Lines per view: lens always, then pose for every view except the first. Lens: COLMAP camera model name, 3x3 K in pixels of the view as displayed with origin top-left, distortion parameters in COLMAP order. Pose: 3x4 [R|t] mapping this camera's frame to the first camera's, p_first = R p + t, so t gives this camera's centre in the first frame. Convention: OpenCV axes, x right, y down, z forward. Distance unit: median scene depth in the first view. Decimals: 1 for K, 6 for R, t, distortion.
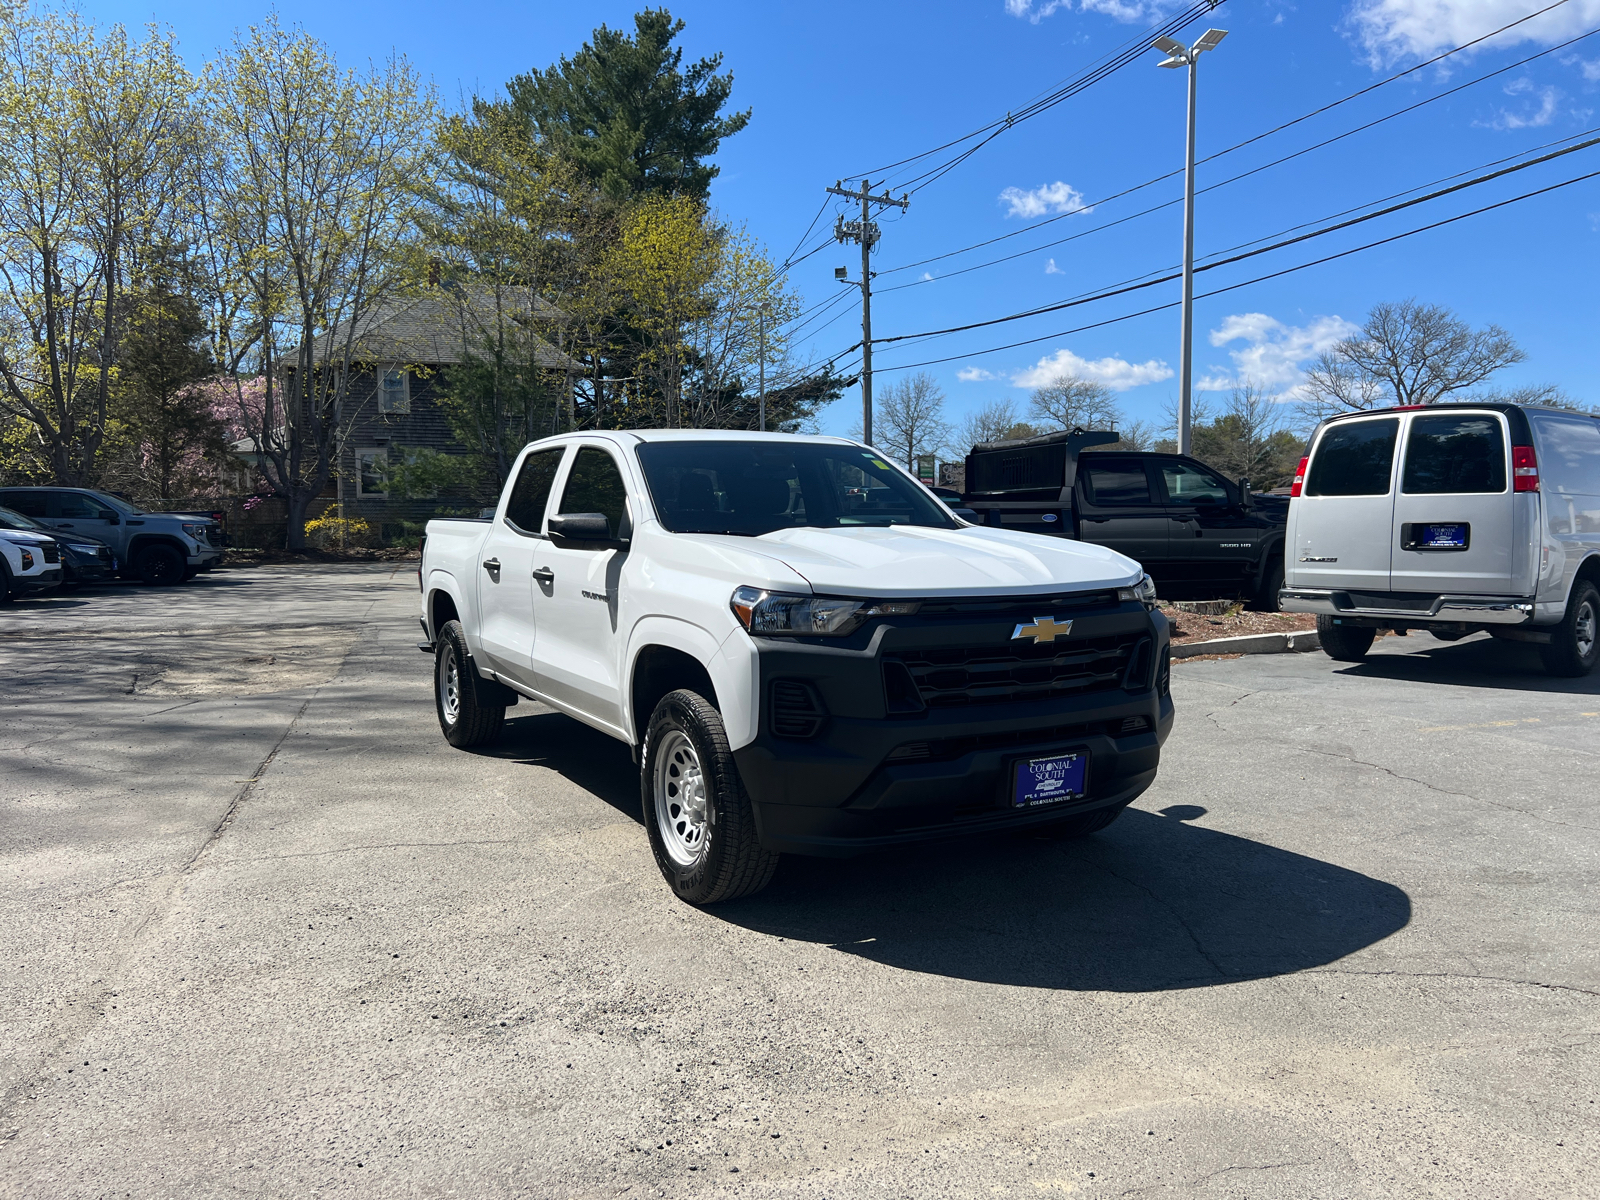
lens RADIAL K [[1213.8, 0, 793.6], [0, 1213.8, 609.6], [0, 0, 1]] dist [0.050756, -0.066442]
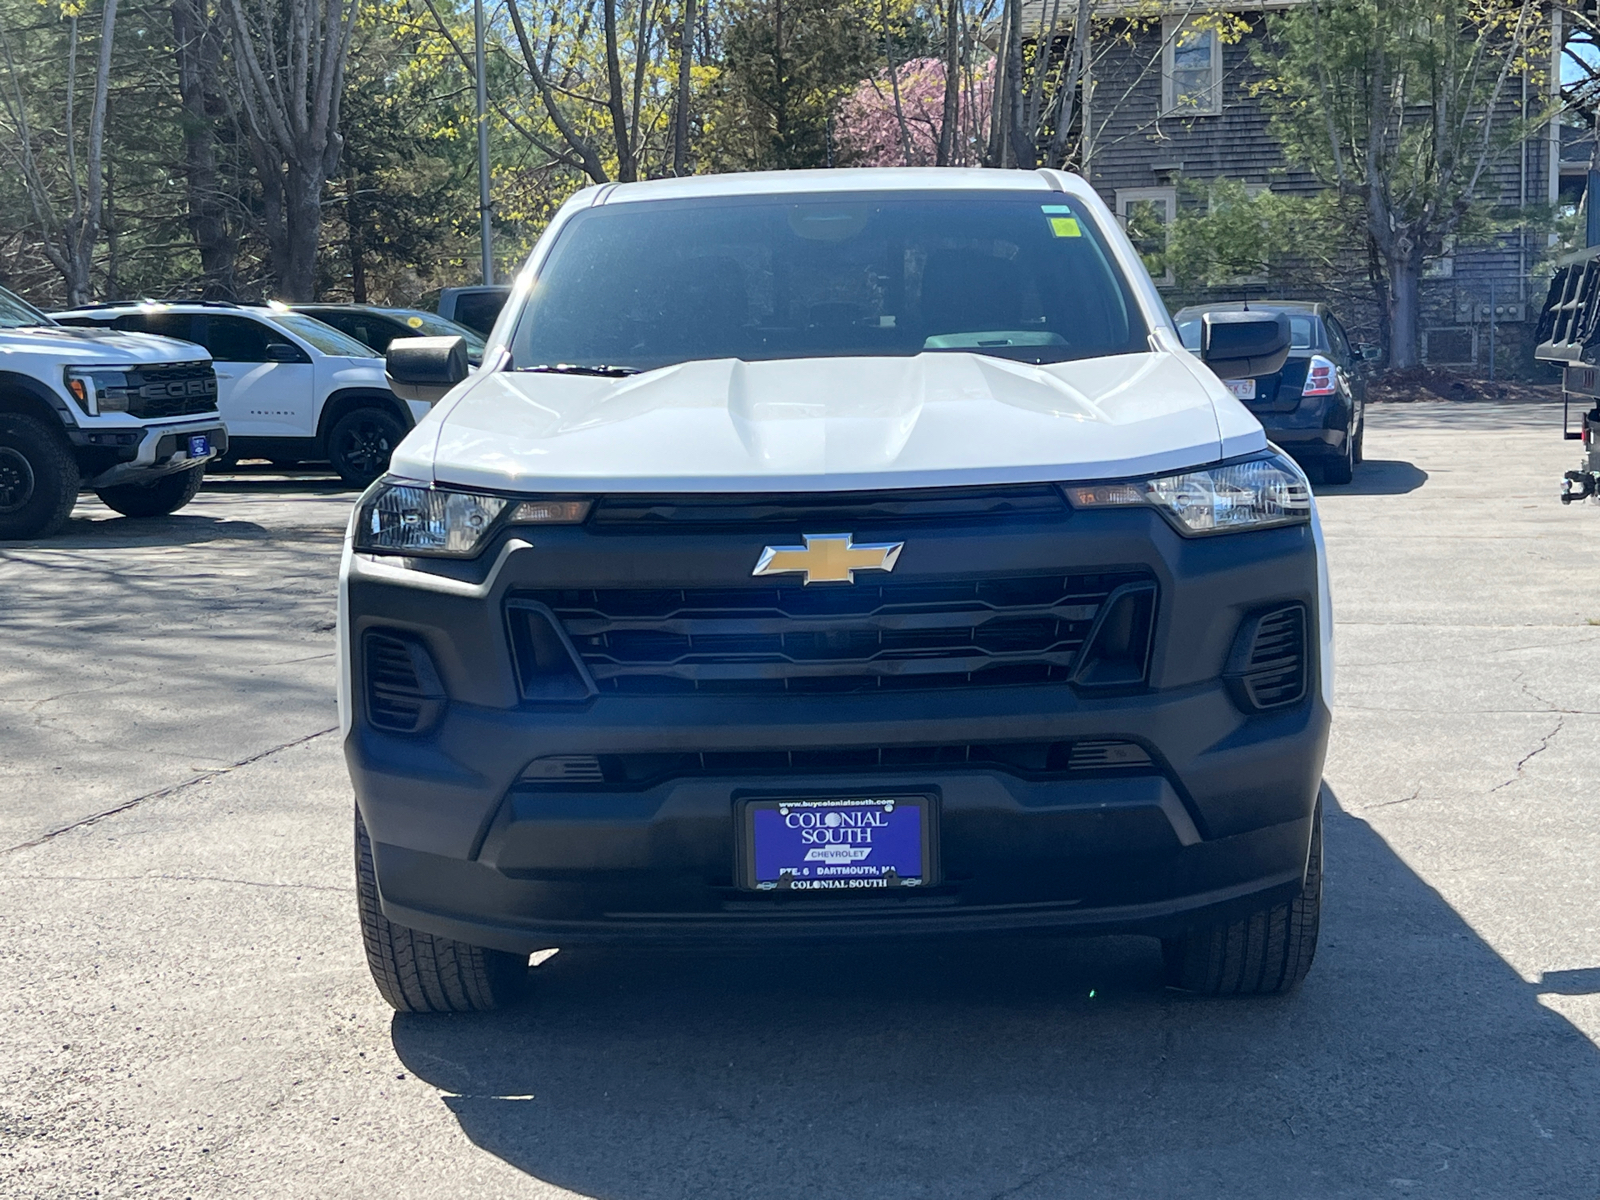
lens RADIAL K [[2540.5, 0, 821.3], [0, 2540.5, 629.1], [0, 0, 1]] dist [0.119768, -0.213534]
pose [[0.862398, 0.045010, -0.504226, 0.718195], [-0.021577, 0.998402, 0.052221, -0.009619], [0.505771, -0.034155, 0.861992, 0.052231]]
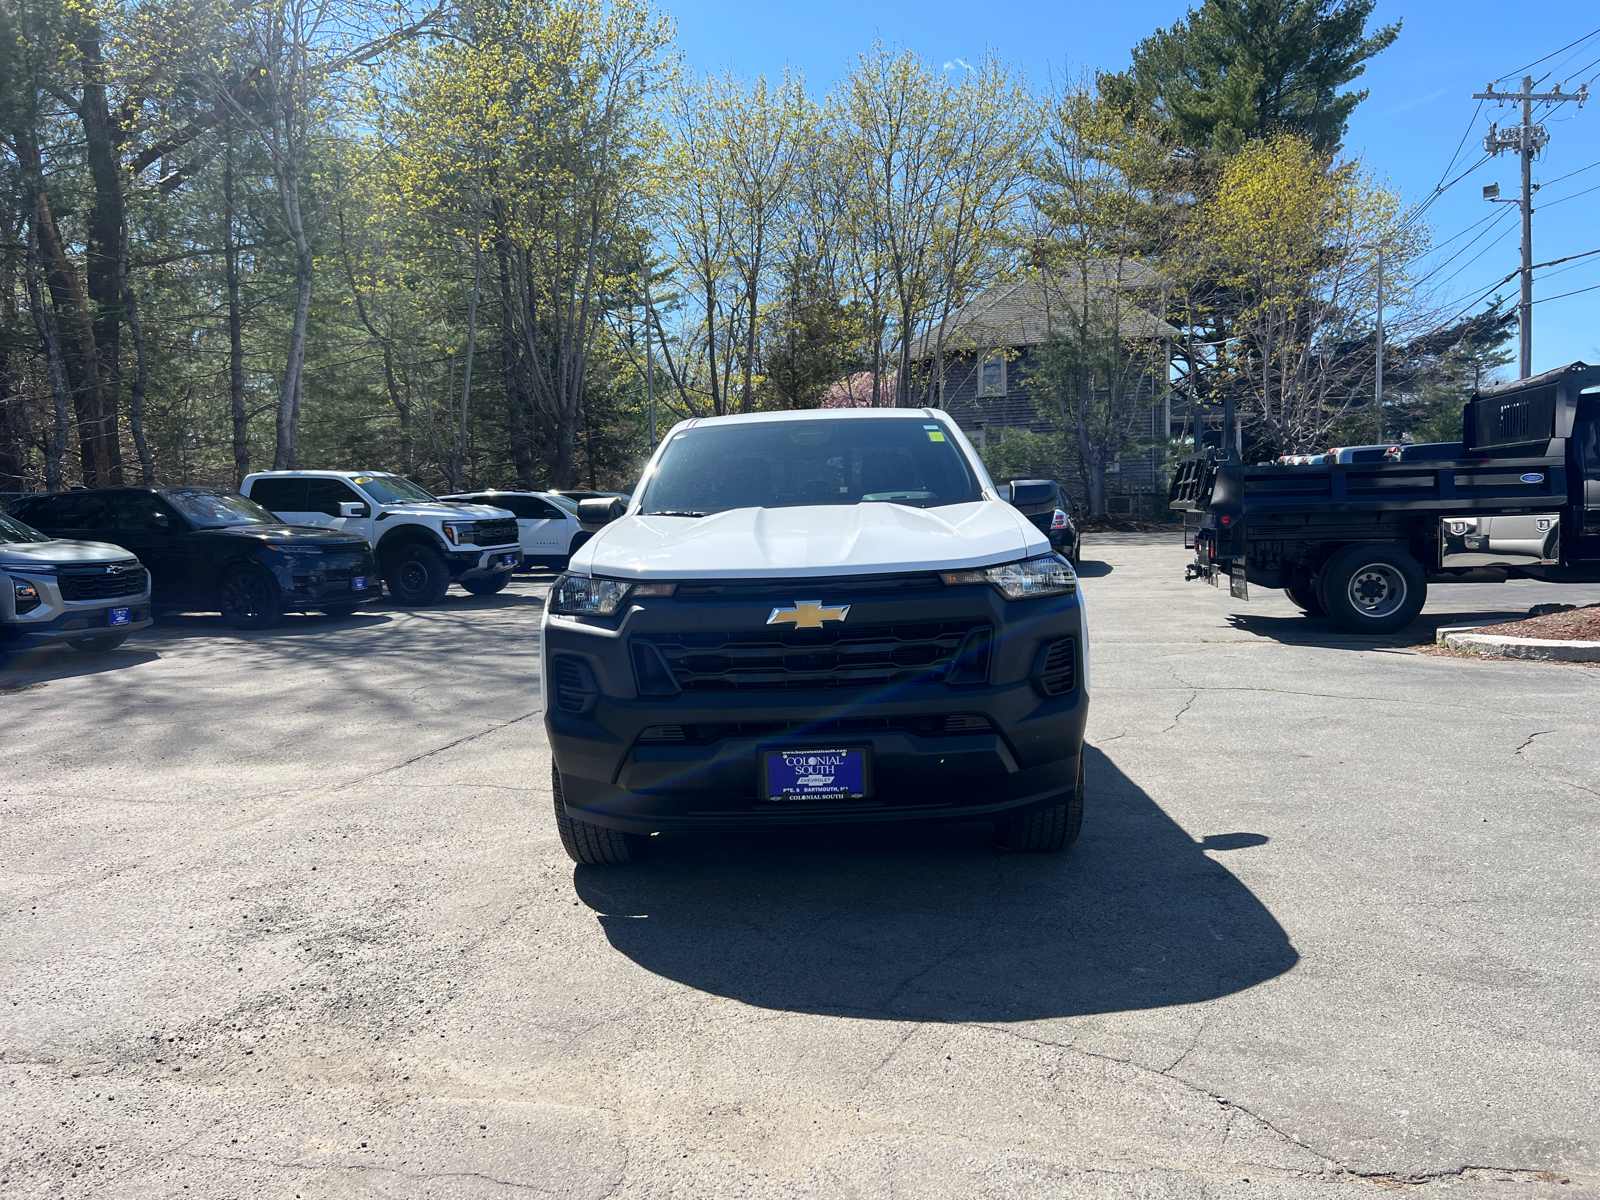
lens RADIAL K [[1214.3, 0, 803.0], [0, 1214.3, 598.4], [0, 0, 1]] dist [0.065172, -0.084426]
pose [[0.856711, 0.017249, -0.515508, 0.649924], [-0.011360, 0.999829, 0.014576, -0.008917], [0.515672, -0.006631, 0.856761, 0.186687]]
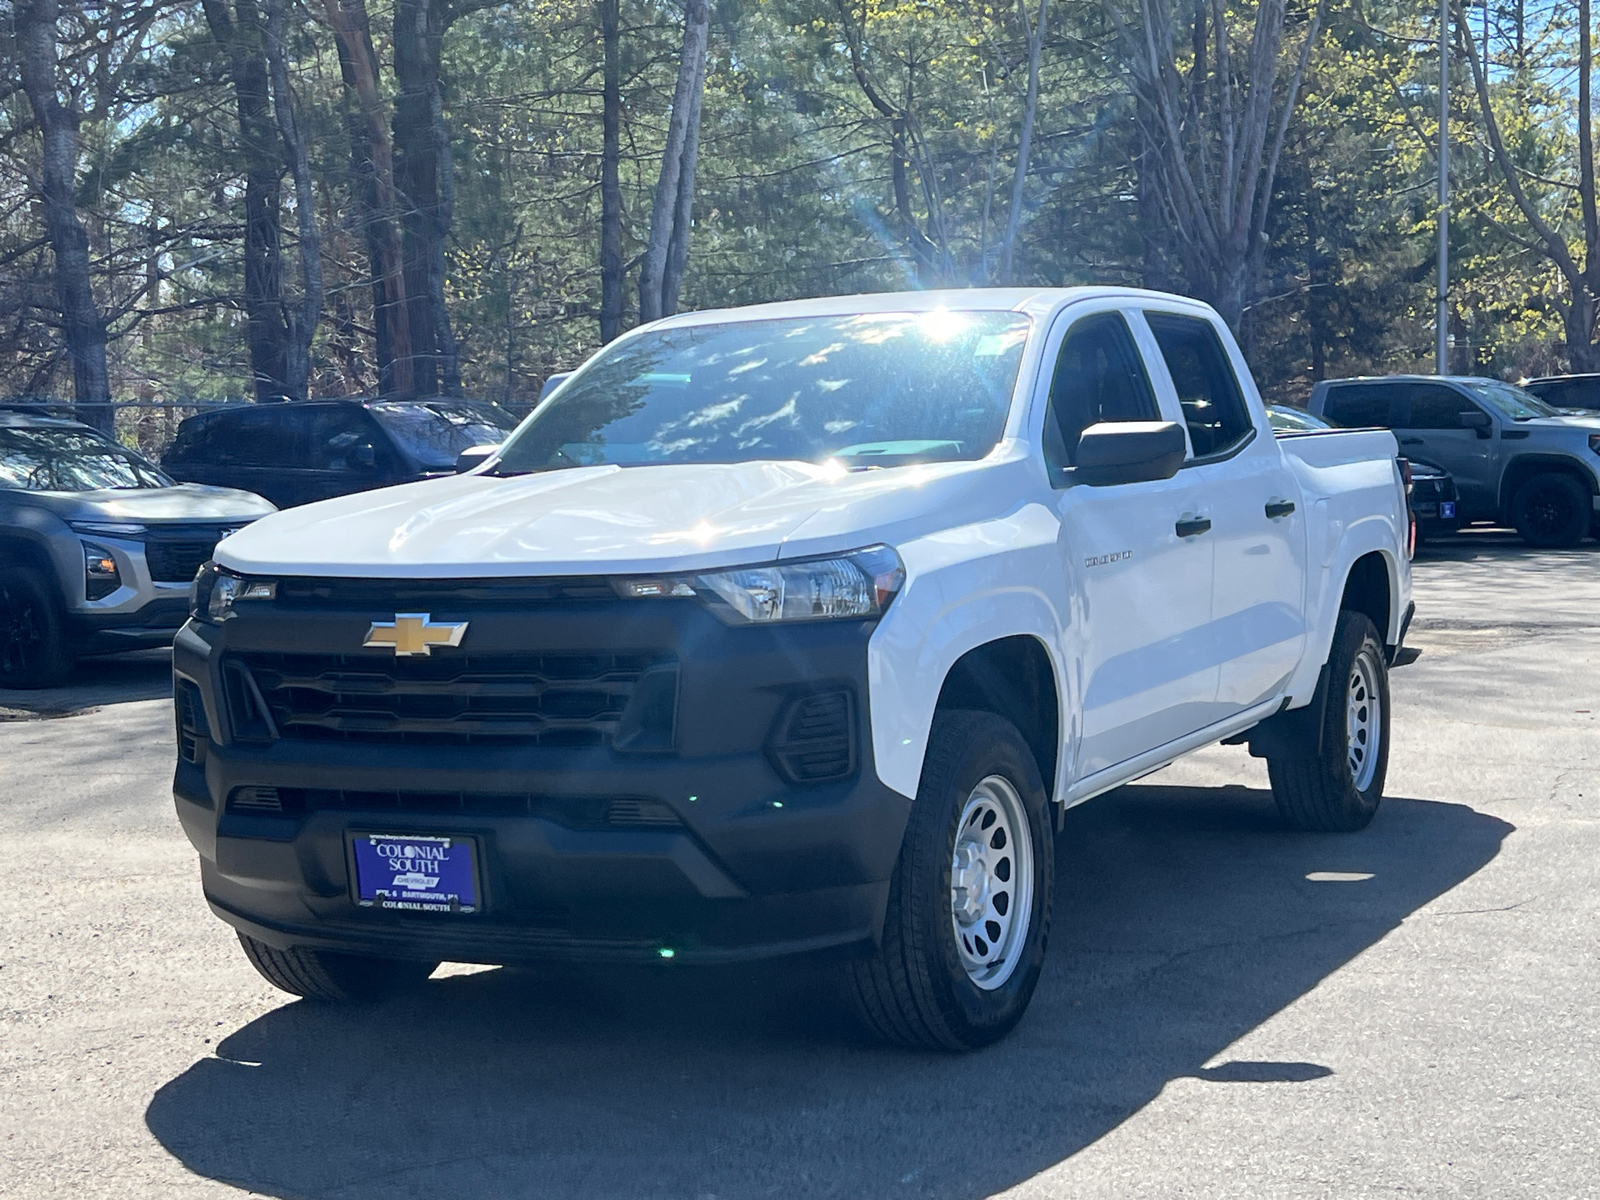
lens RADIAL K [[2540.5, 0, 821.3], [0, 2540.5, 629.1], [0, 0, 1]] dist [0.119768, -0.213534]
pose [[0.564798, 0.050782, -0.823665, 1.345904], [-0.042188, 0.998576, 0.032638, -0.036619], [0.824150, 0.016315, 0.566136, 0.403656]]
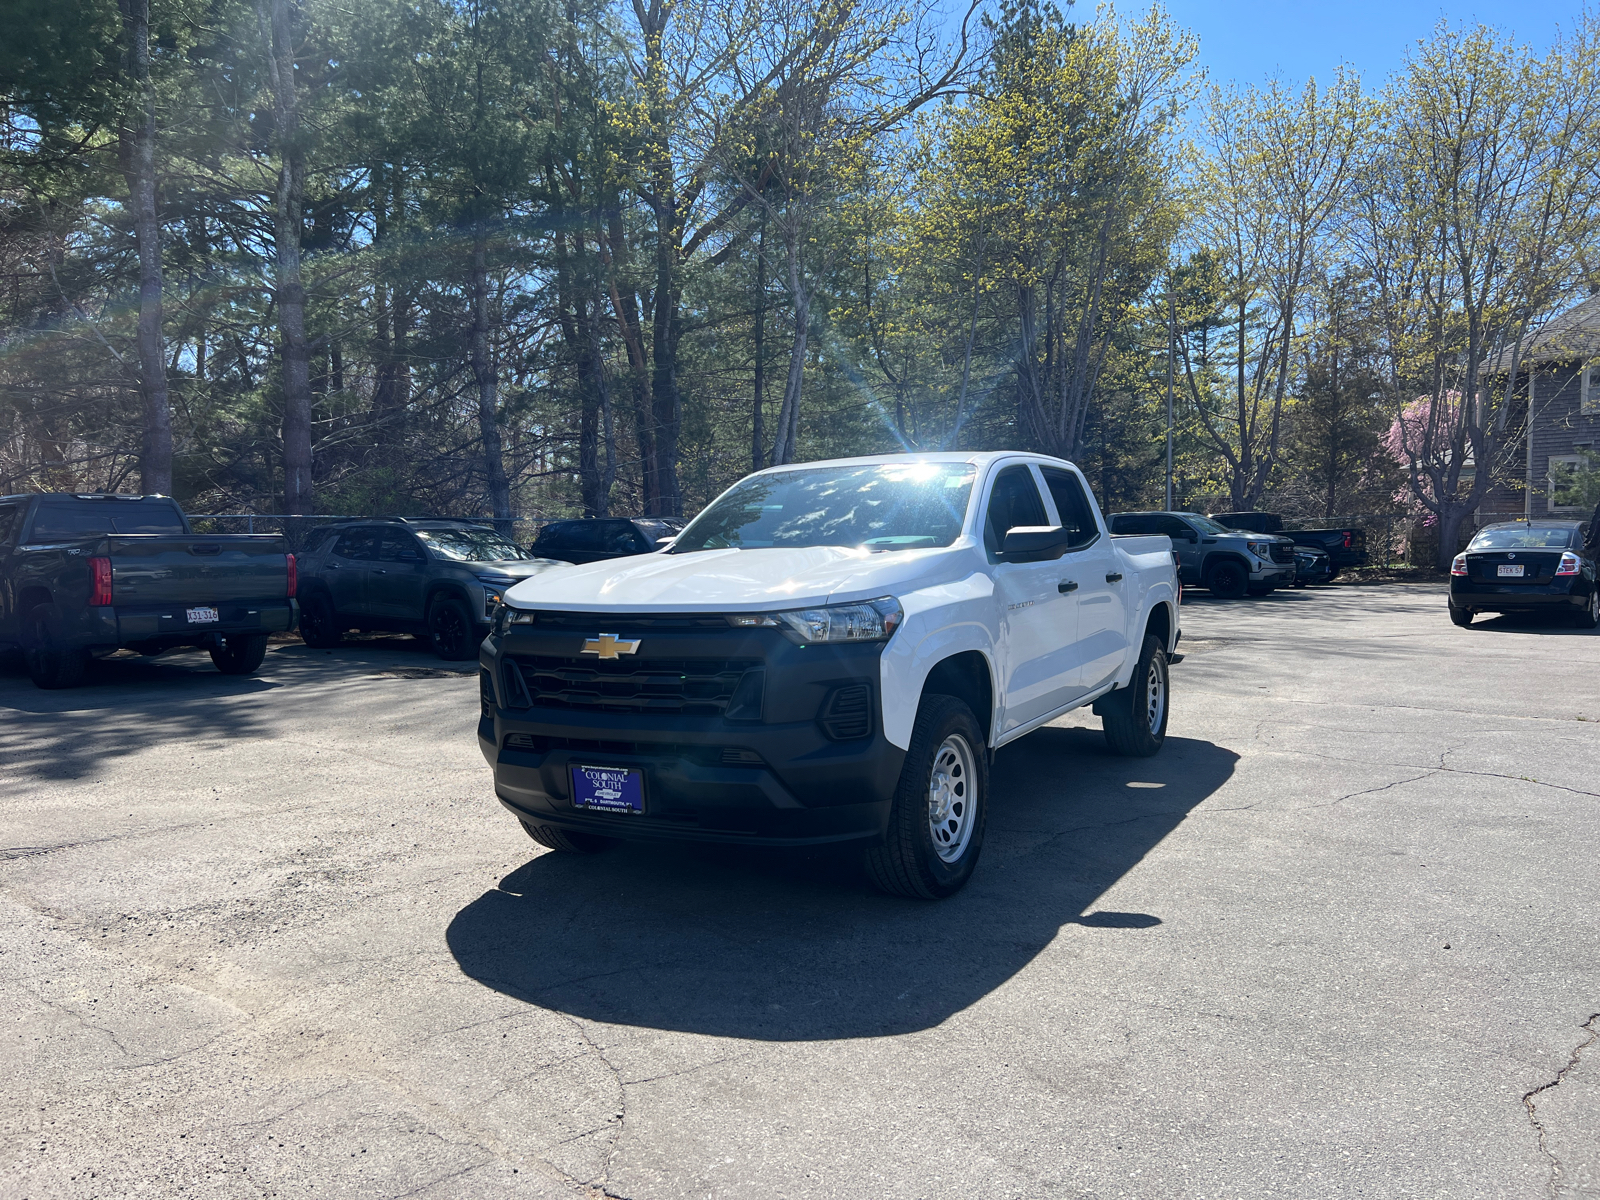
lens RADIAL K [[1212.1, 0, 800.0], [0, 1212.1, 600.0], [0, 0, 1]] dist [0.053511, -0.062827]
pose [[0.523021, 0.036701, -0.851529, 1.133526], [-0.054859, 0.998450, 0.009338, -0.040841], [0.850552, 0.041830, 0.524224, 0.555850]]
